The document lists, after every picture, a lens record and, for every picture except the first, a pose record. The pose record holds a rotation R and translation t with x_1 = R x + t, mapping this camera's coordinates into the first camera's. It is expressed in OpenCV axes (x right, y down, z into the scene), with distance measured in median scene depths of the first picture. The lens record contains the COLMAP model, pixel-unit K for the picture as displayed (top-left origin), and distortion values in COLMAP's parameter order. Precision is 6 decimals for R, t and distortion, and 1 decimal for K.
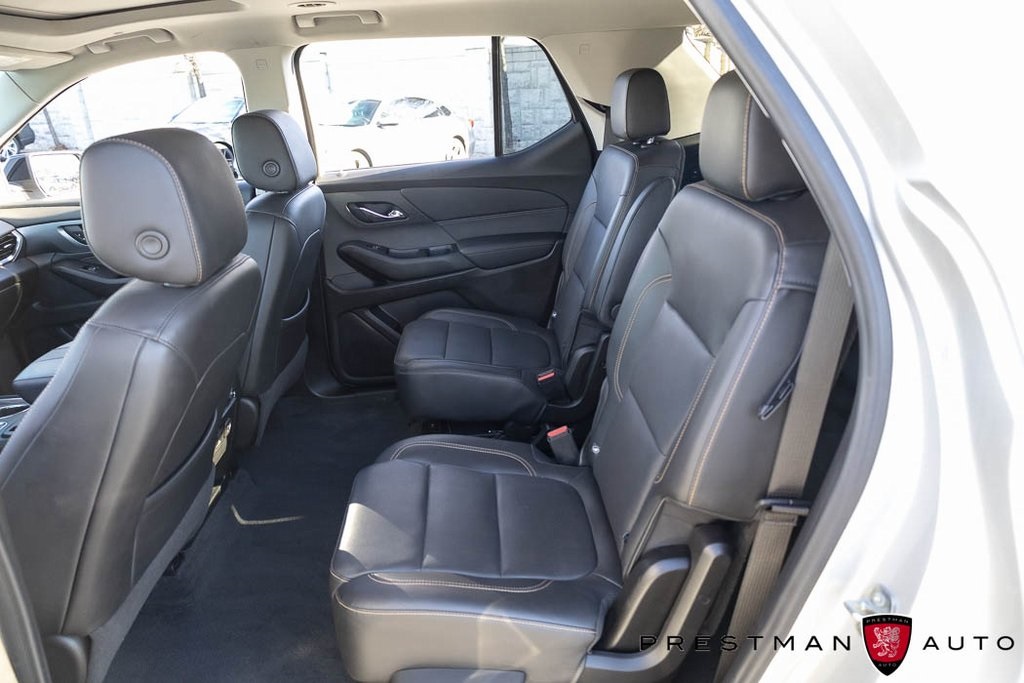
lens RADIAL K [[668.3, 0, 511.2], [0, 668.3, 336.4], [0, 0, 1]] dist [-0.004862, 0.006964]
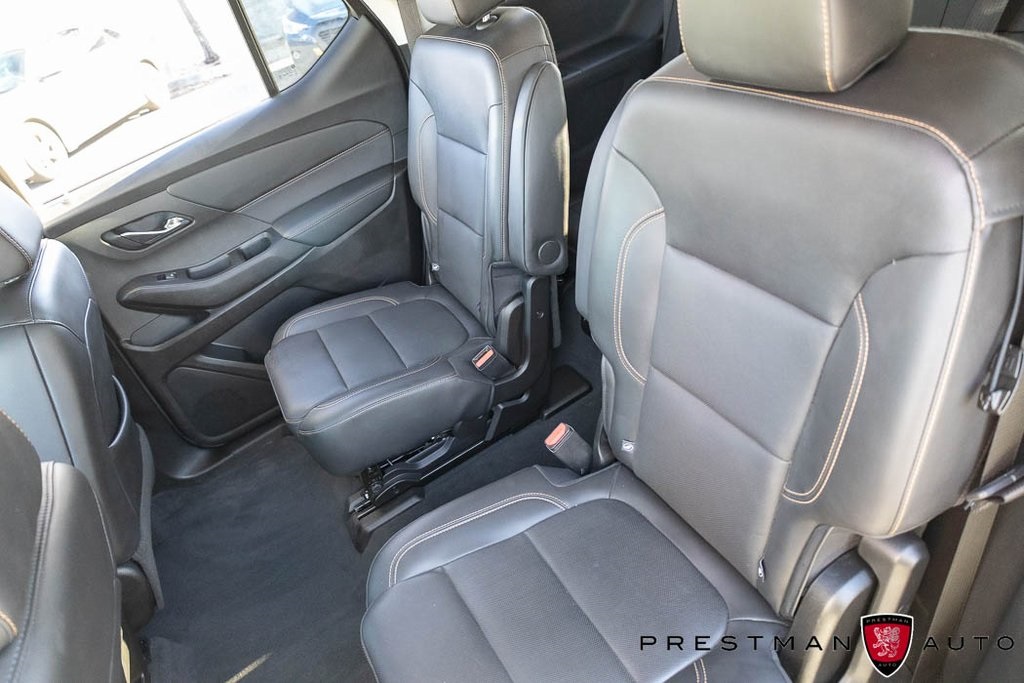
lens RADIAL K [[668.3, 0, 513.7], [0, 668.3, 337.5], [0, 0, 1]] dist [-0.004862, 0.006964]
pose [[0.876841, -0.423695, 0.227229, -0.072876], [0.371463, 0.897080, 0.239296, -0.116125], [-0.305231, -0.125417, 0.943983, 0.200706]]
